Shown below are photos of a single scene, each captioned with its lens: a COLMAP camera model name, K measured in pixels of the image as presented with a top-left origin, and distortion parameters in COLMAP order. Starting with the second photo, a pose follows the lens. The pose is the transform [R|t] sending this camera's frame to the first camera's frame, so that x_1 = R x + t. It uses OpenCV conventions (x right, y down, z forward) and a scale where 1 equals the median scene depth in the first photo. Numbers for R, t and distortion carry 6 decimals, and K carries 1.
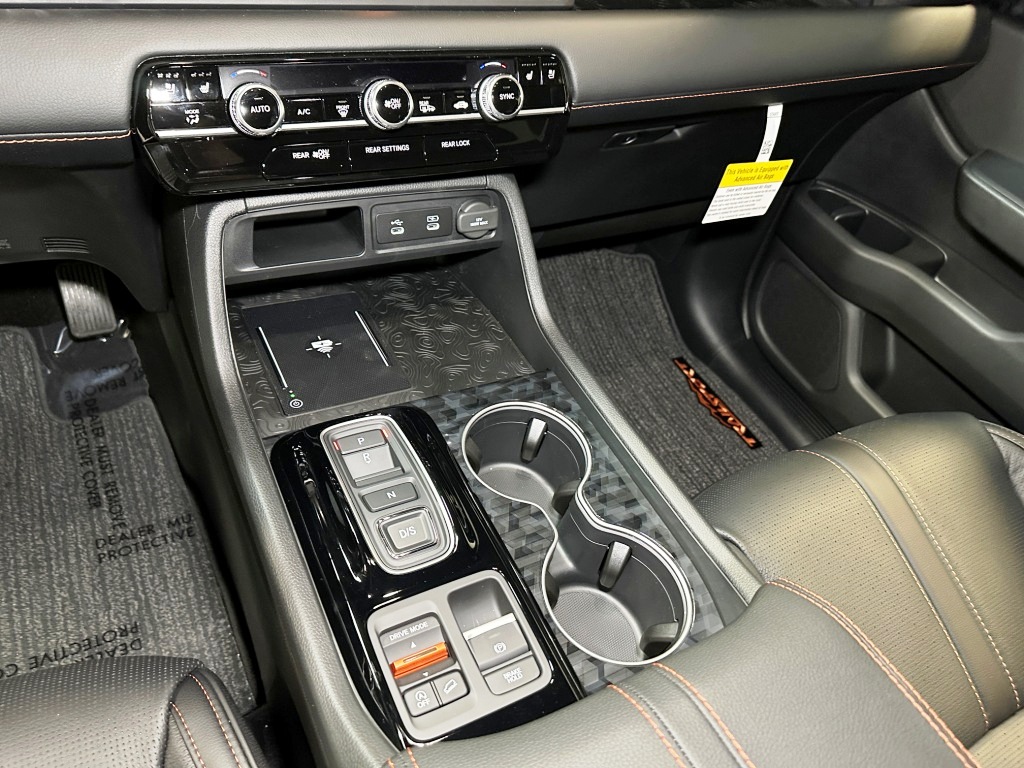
lens RADIAL K [[713.3, 0, 510.3], [0, 713.3, 404.4], [0, 0, 1]] dist [0.075840, -0.140438]
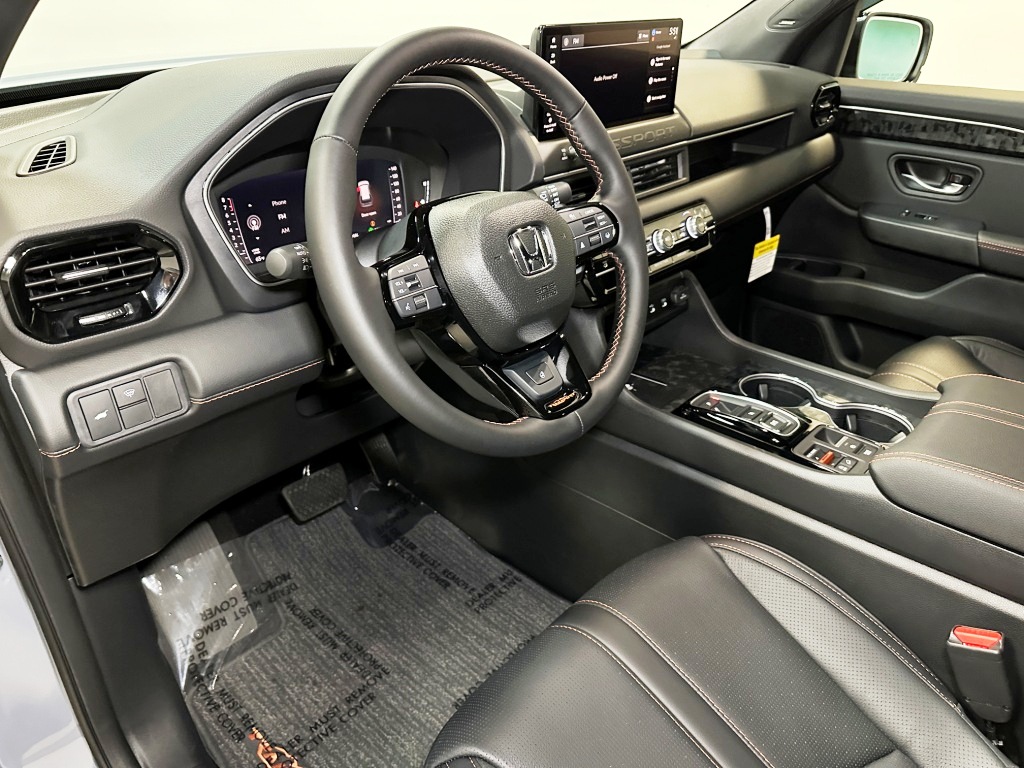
lens RADIAL K [[720.7, 0, 512.0], [0, 720.7, 384.0], [0, 0, 1]] dist [0.037959, -0.044459]
pose [[0.929673, -0.299018, 0.215164, -0.858106], [0.346766, 0.907474, -0.237158, 0.216059], [-0.124341, 0.295091, 0.947344, -0.570105]]
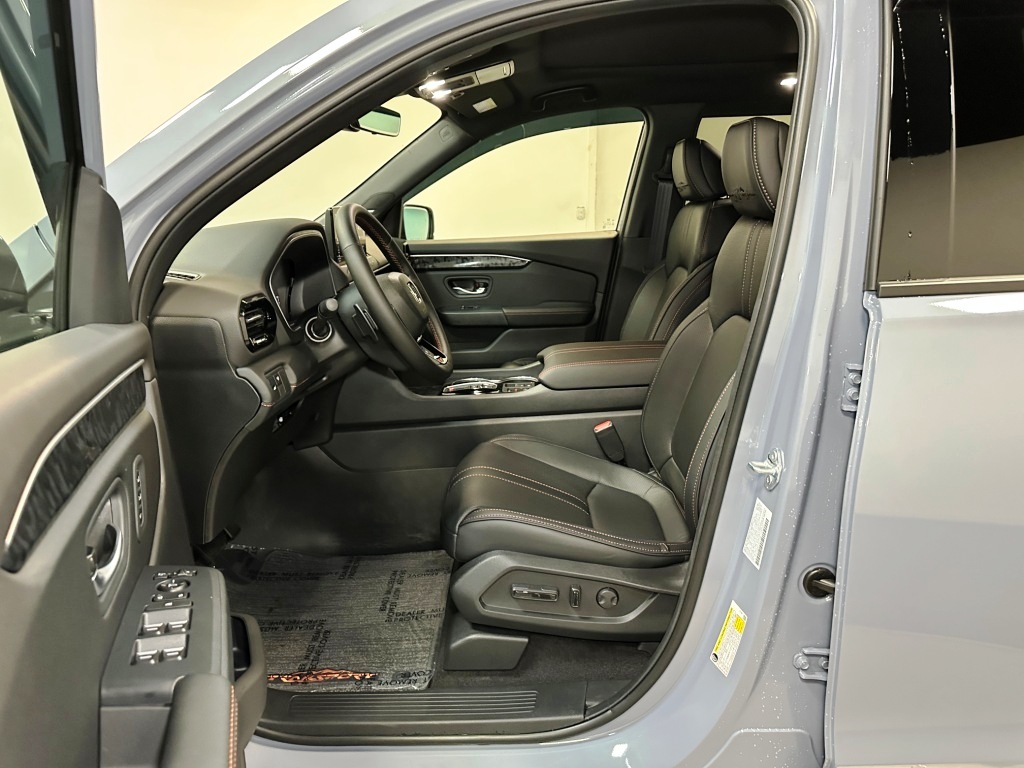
lens RADIAL K [[720.7, 0, 512.0], [0, 720.7, 384.0], [0, 0, 1]] dist [0.037959, -0.044459]
pose [[0.461852, -0.391150, 0.796049, -2.255424], [0.712084, 0.698609, -0.069866, 0.380522], [-0.528799, 0.599122, 0.601186, -0.996802]]
